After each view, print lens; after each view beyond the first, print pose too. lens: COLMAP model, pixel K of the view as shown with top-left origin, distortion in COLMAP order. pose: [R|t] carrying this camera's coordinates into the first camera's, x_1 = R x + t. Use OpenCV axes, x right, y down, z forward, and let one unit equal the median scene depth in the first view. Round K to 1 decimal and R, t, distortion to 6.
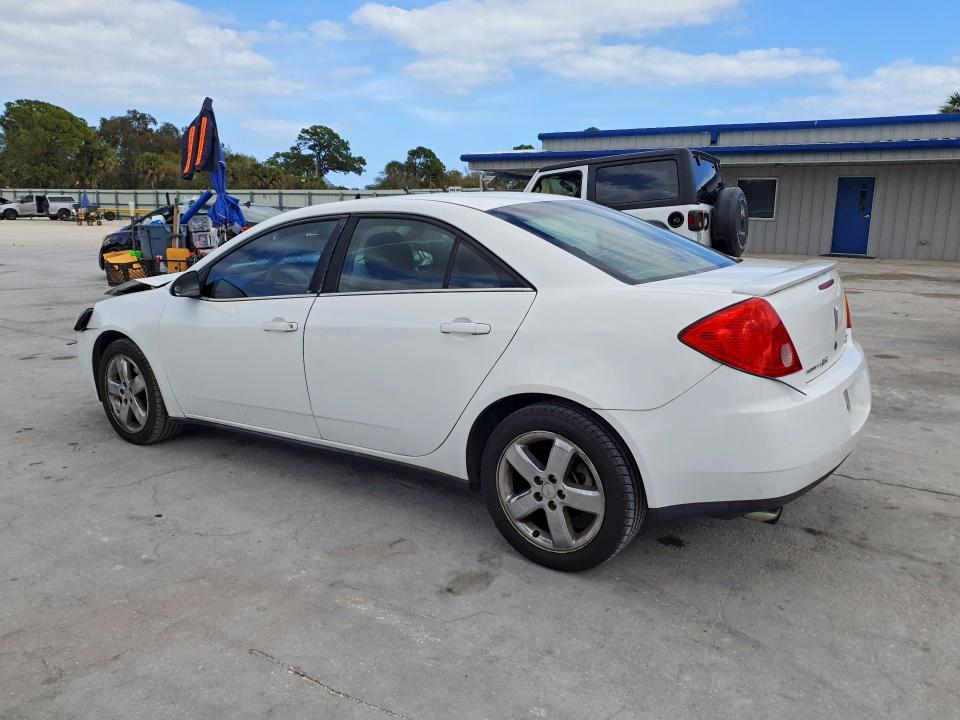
lens RADIAL K [[775.3, 0, 480.0], [0, 775.3, 360.0], [0, 0, 1]] dist [0.057111, 0.001613]
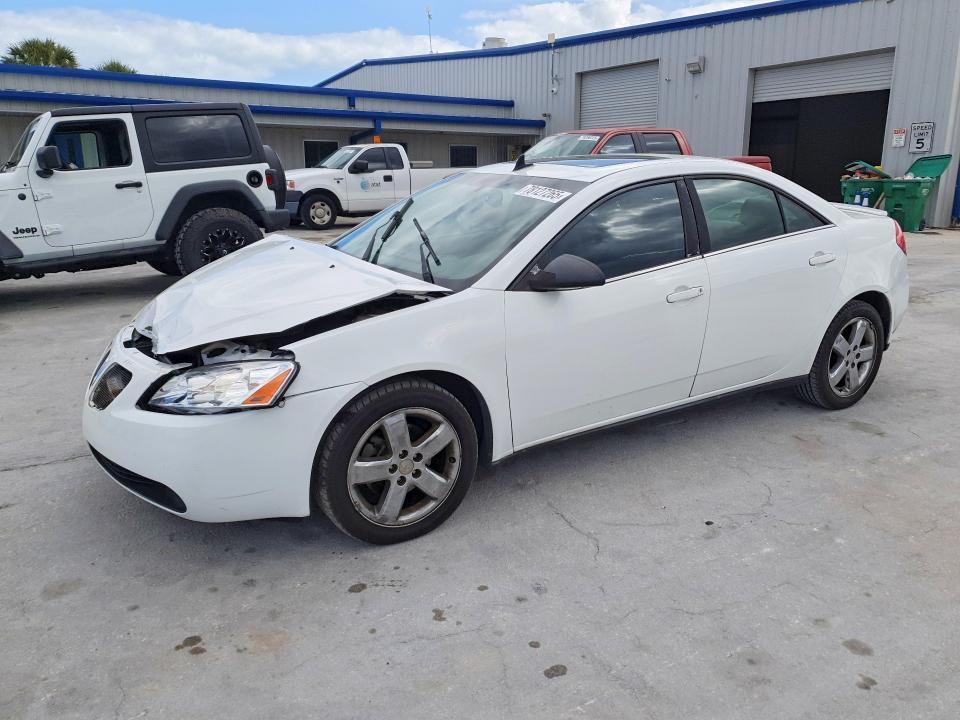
lens RADIAL K [[783.4, 0, 480.0], [0, 783.4, 360.0], [0, 0, 1]] dist [0.012531, 0.004545]
pose [[0.337681, -0.227170, 0.913436, -1.042848], [0.179173, 0.968208, 0.174555, -0.149895], [-0.924050, 0.104719, 0.367648, 0.735419]]
